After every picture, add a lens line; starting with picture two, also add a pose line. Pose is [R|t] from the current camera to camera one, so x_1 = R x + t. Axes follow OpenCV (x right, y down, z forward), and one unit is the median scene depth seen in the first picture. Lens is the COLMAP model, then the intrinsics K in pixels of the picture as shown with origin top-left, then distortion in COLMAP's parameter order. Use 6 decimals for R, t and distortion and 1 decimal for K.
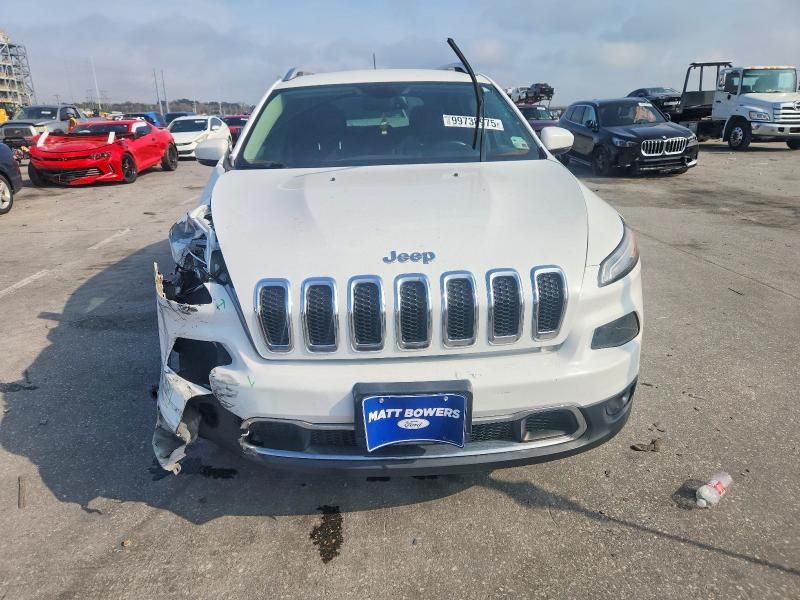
lens RADIAL K [[523.8, 0, 387.3], [0, 523.8, 300.5], [0, 0, 1]] dist [0.000563, -0.014738]
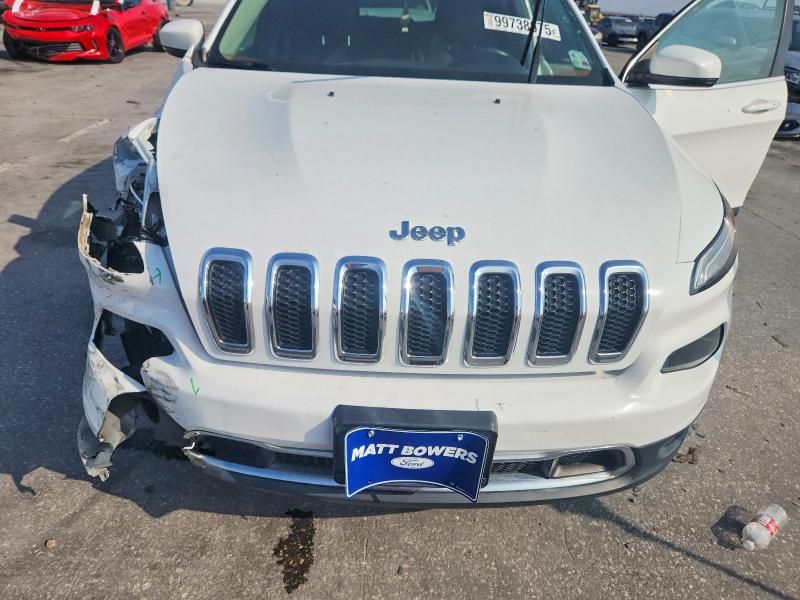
lens RADIAL K [[523.8, 0, 387.3], [0, 523.8, 300.5], [0, 0, 1]] dist [0.000563, -0.014738]
pose [[0.996693, 0.081058, 0.005654, -0.006879], [-0.080801, 0.981383, 0.174238, -0.100468], [0.008575, -0.174119, 0.984687, 0.277444]]
